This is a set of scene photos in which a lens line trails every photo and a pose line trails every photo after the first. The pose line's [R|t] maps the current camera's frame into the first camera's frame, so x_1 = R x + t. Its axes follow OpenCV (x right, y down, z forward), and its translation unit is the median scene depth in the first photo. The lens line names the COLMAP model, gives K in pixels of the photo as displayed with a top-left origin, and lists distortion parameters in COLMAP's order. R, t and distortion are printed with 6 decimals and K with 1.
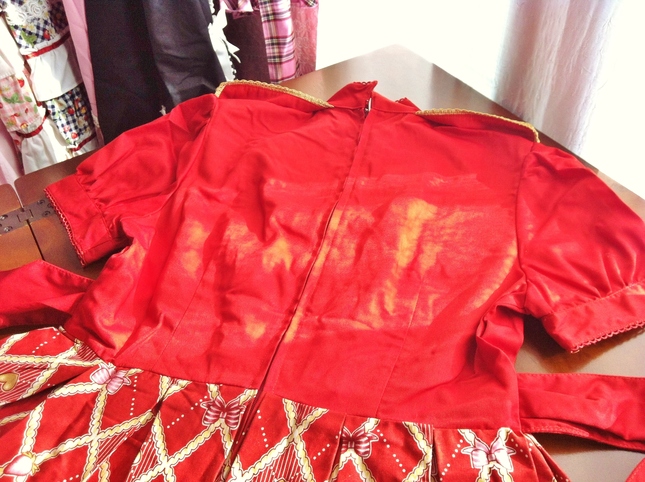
lens RADIAL K [[604.7, 0, 324.5], [0, 604.7, 235.3], [0, 0, 1]] dist [-0.006029, 0.000000]
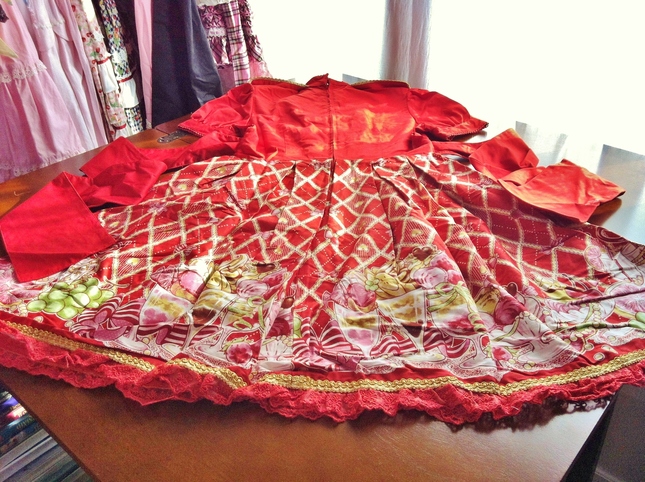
lens RADIAL K [[604.7, 0, 324.4], [0, 604.7, 241.3], [0, 0, 1]] dist [-0.006029, 0.000000]
pose [[0.953104, -0.119409, 0.278092, -0.554064], [0.175191, 0.966952, -0.185234, 0.661757], [-0.246783, 0.225266, 0.942525, -0.774106]]
